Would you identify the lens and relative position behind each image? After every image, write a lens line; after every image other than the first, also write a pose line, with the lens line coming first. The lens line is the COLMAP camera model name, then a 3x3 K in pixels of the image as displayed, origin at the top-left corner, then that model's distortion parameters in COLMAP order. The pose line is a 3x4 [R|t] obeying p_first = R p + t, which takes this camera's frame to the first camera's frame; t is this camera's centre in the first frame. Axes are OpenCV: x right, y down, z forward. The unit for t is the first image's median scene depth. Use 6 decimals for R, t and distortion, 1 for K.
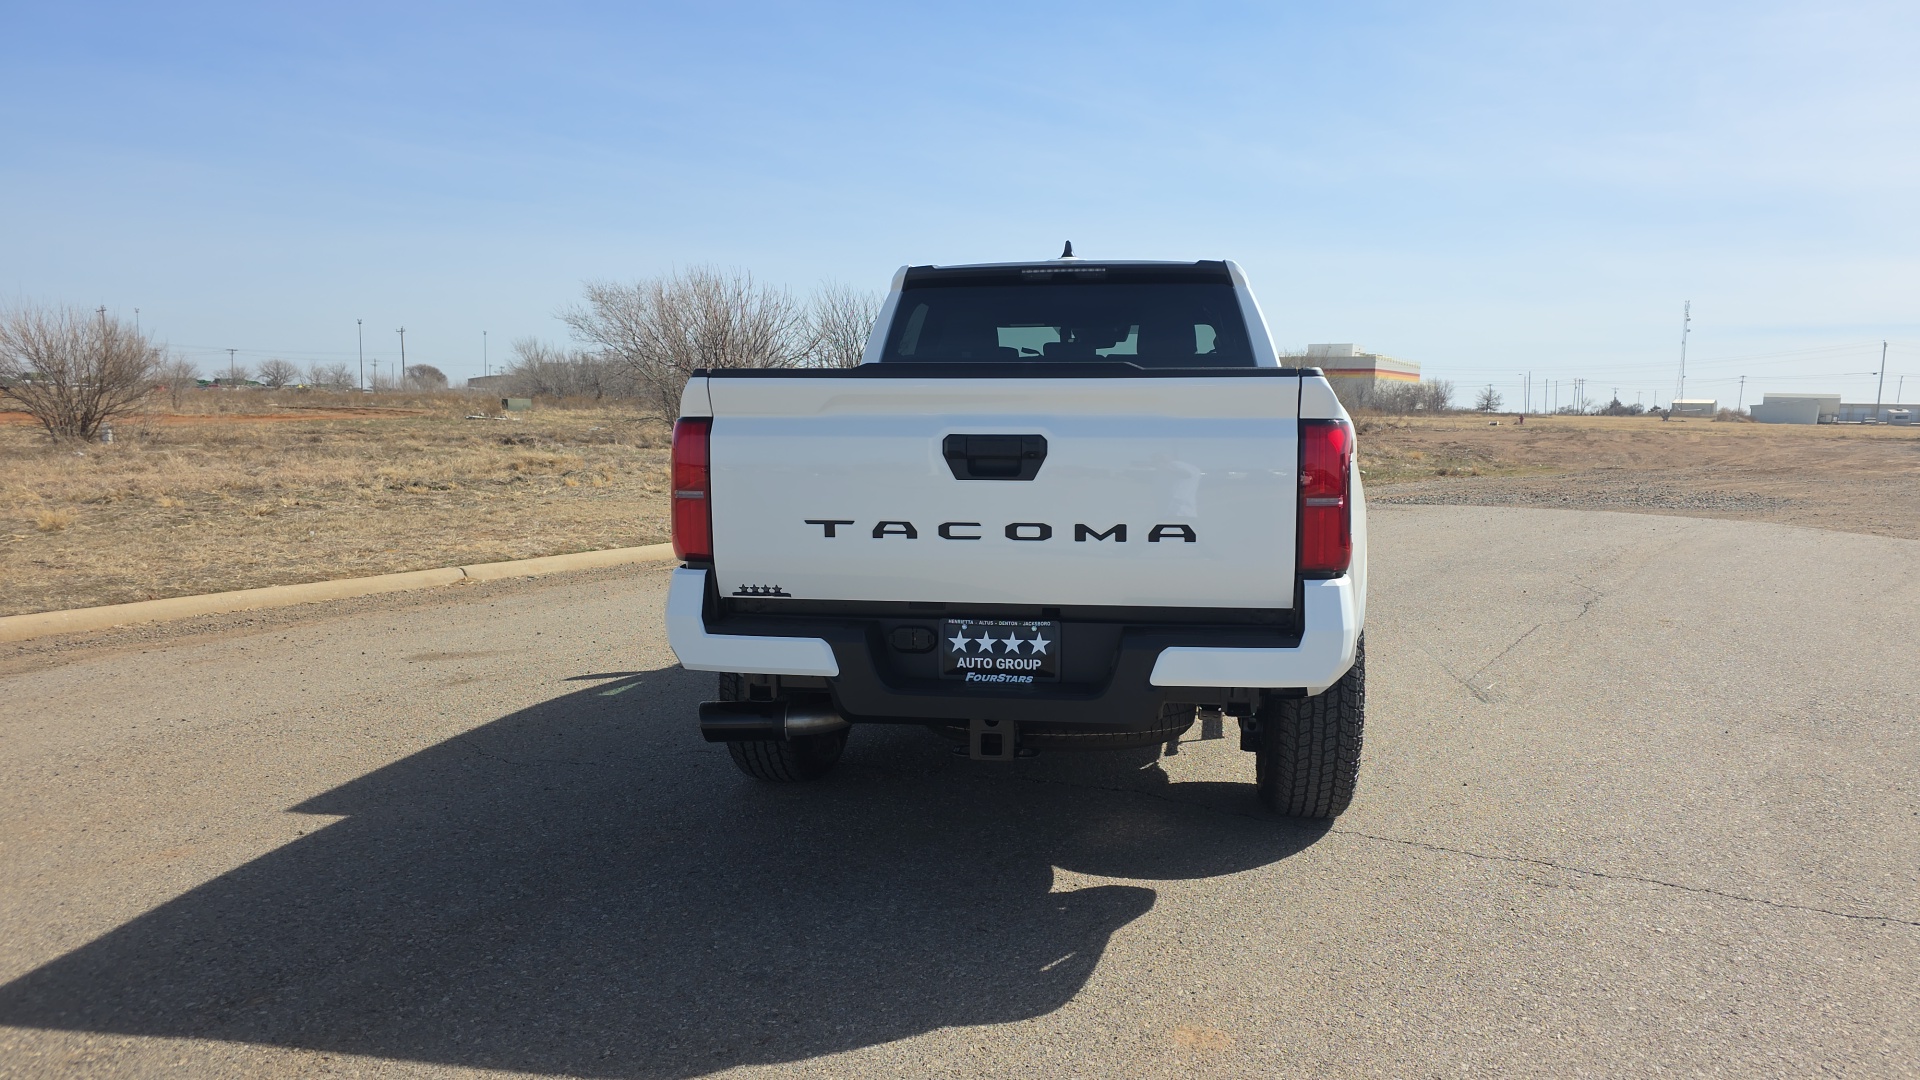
lens RADIAL K [[1292.2, 0, 960.0], [0, 1292.2, 540.0], [0, 0, 1]] dist [0.091346, -0.000286]
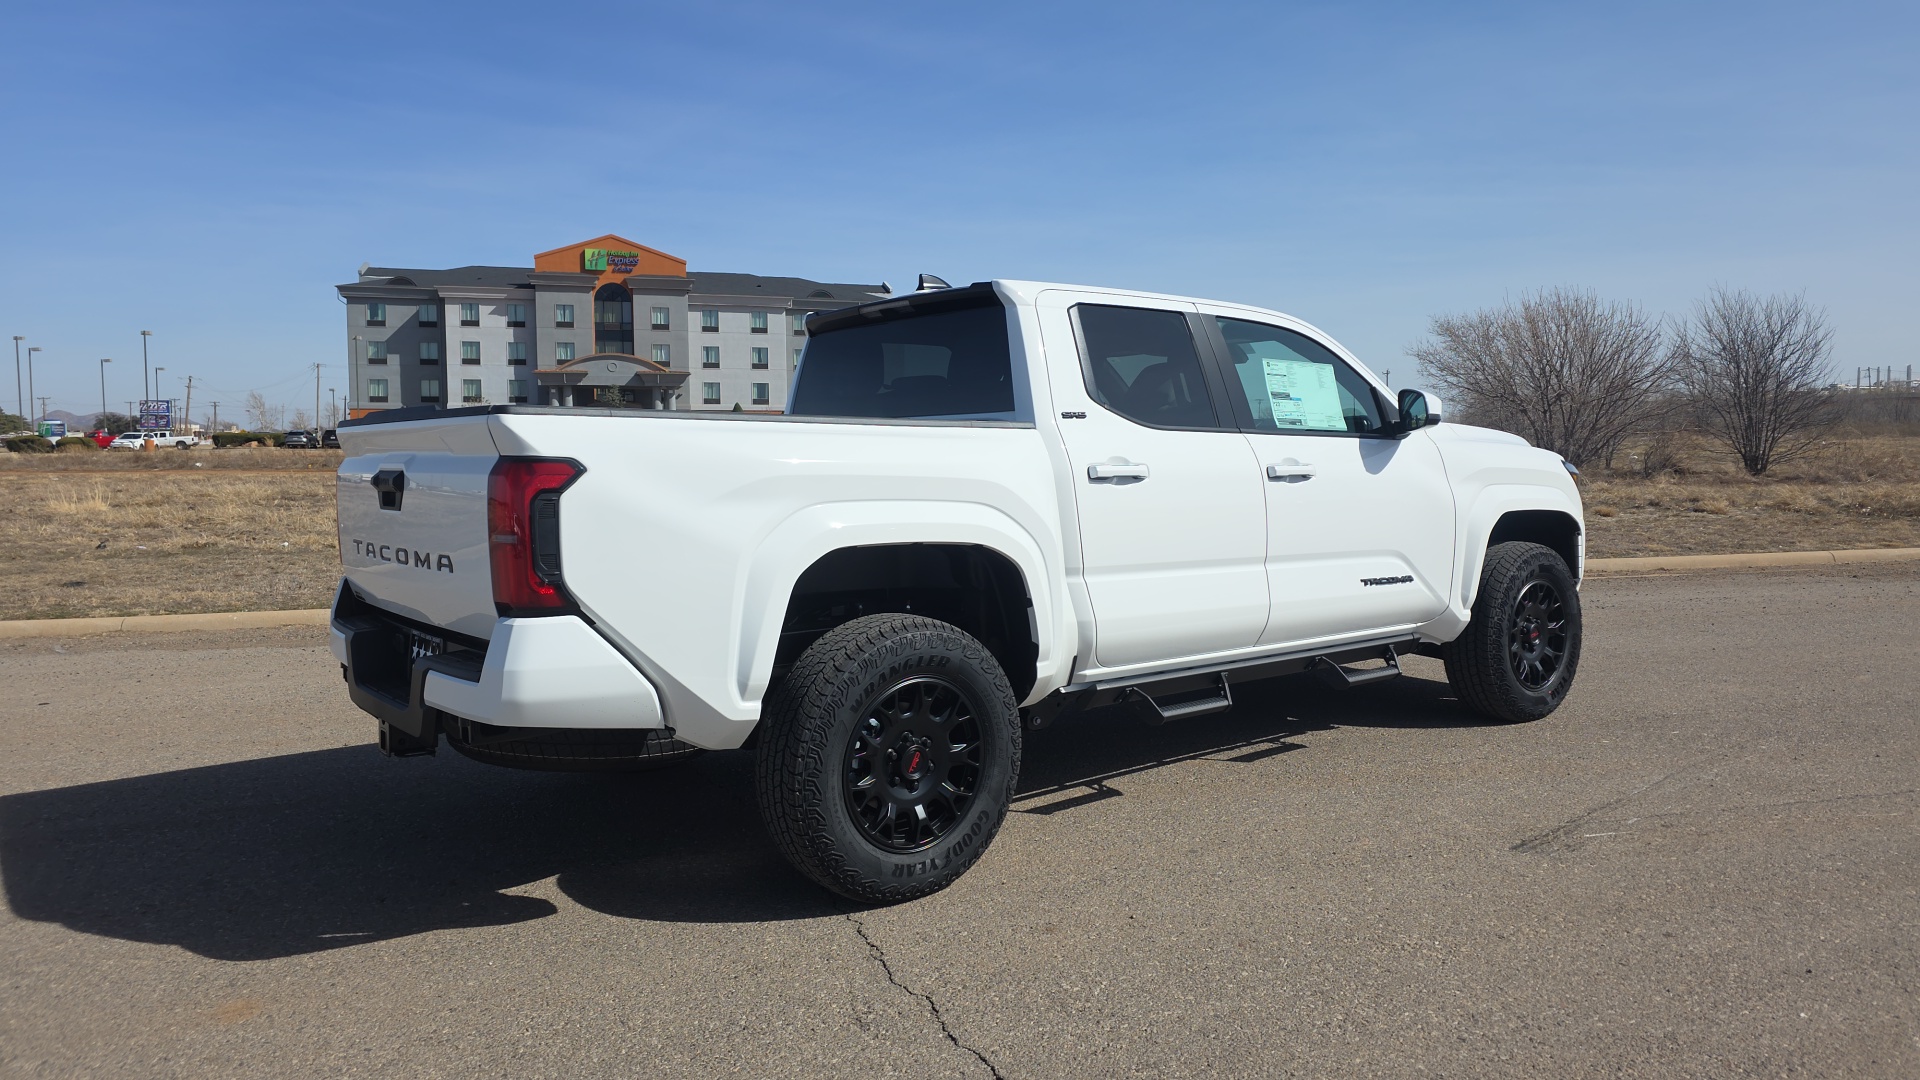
lens RADIAL K [[1306.4, 0, 1037.0], [0, 1306.4, 532.7], [0, 0, 1]] dist [0.033149, -0.002940]
pose [[0.736696, 0.038885, -0.675105, 1.198823], [-0.060998, 0.998097, -0.009074, -0.048401], [0.673467, 0.047865, 0.737666, 0.505849]]
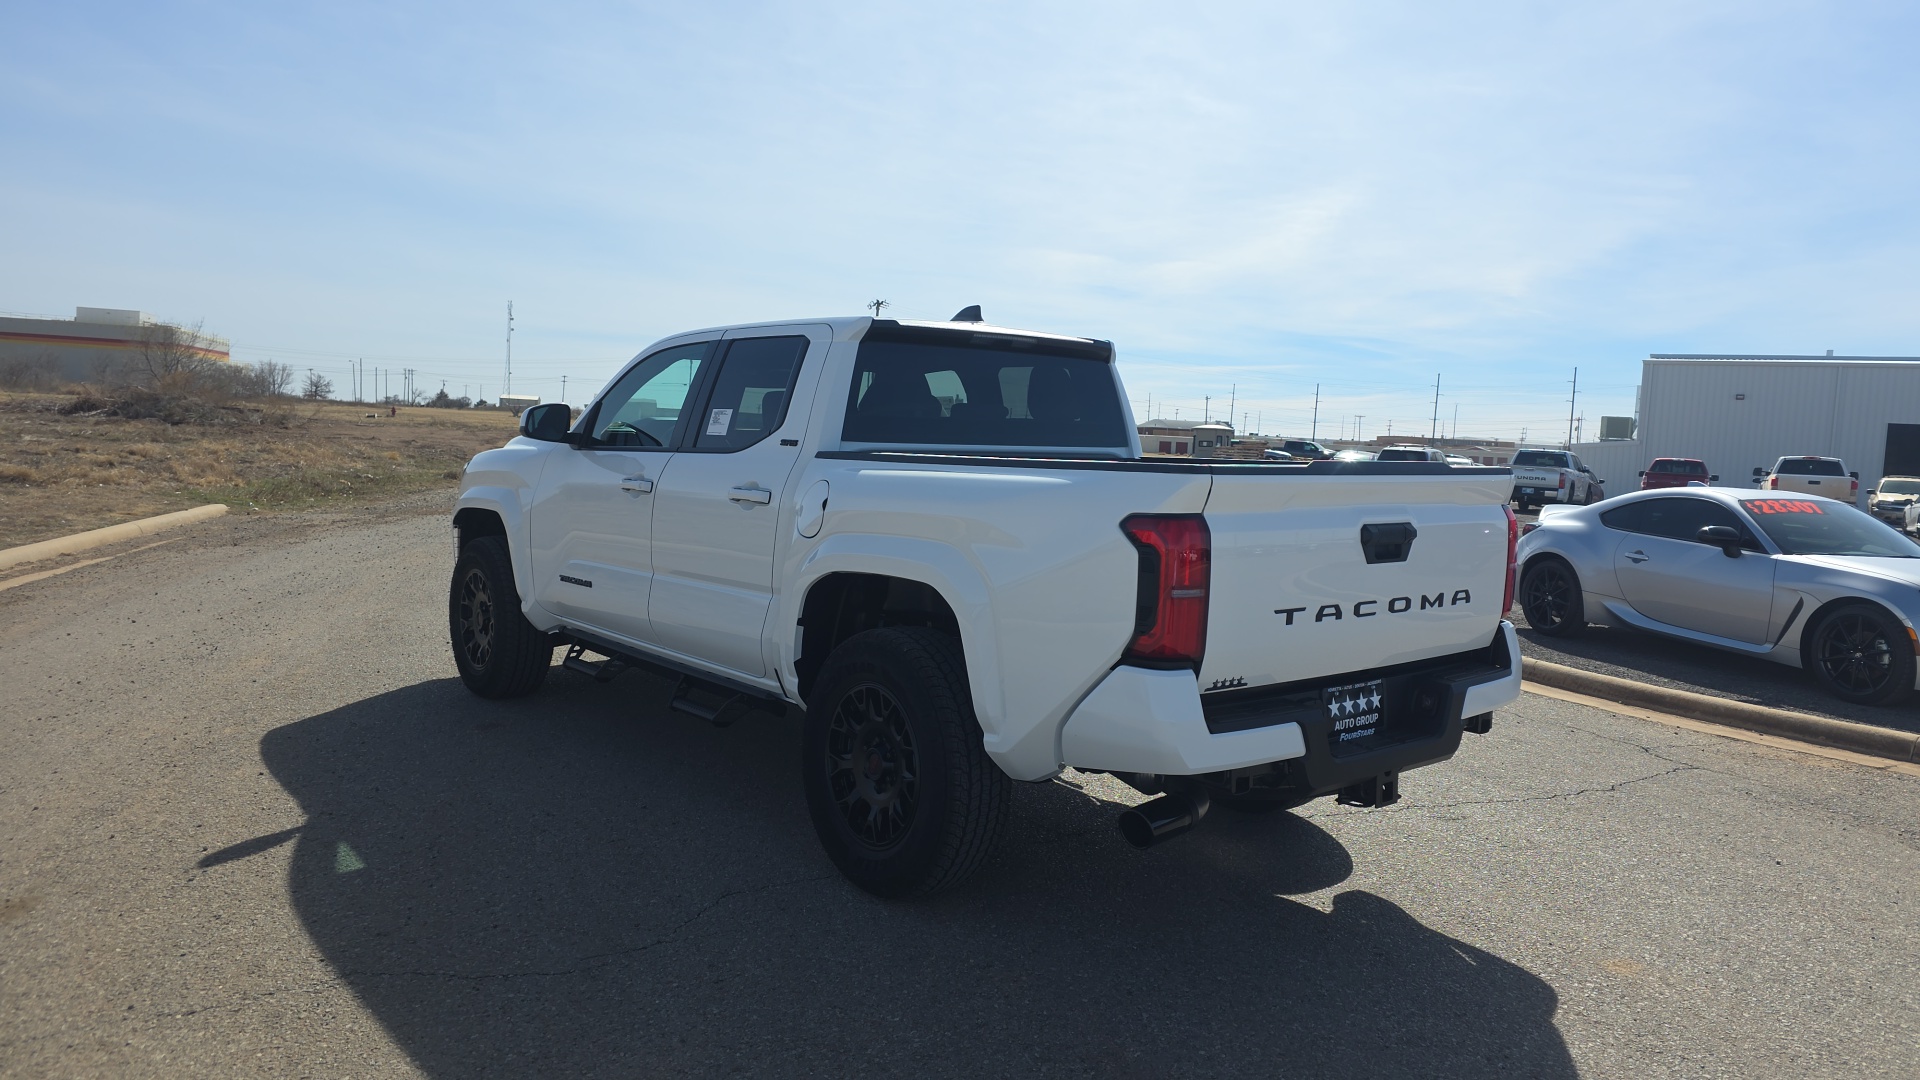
lens RADIAL K [[1342.1, 0, 1036.2], [0, 1342.1, 536.3], [0, 0, 1]] dist [0.040948, -0.002381]
pose [[0.656516, -0.042772, 0.753098, -1.041633], [0.042537, 0.998902, 0.019650, -0.102706], [-0.753111, 0.019134, 0.657615, 0.431074]]
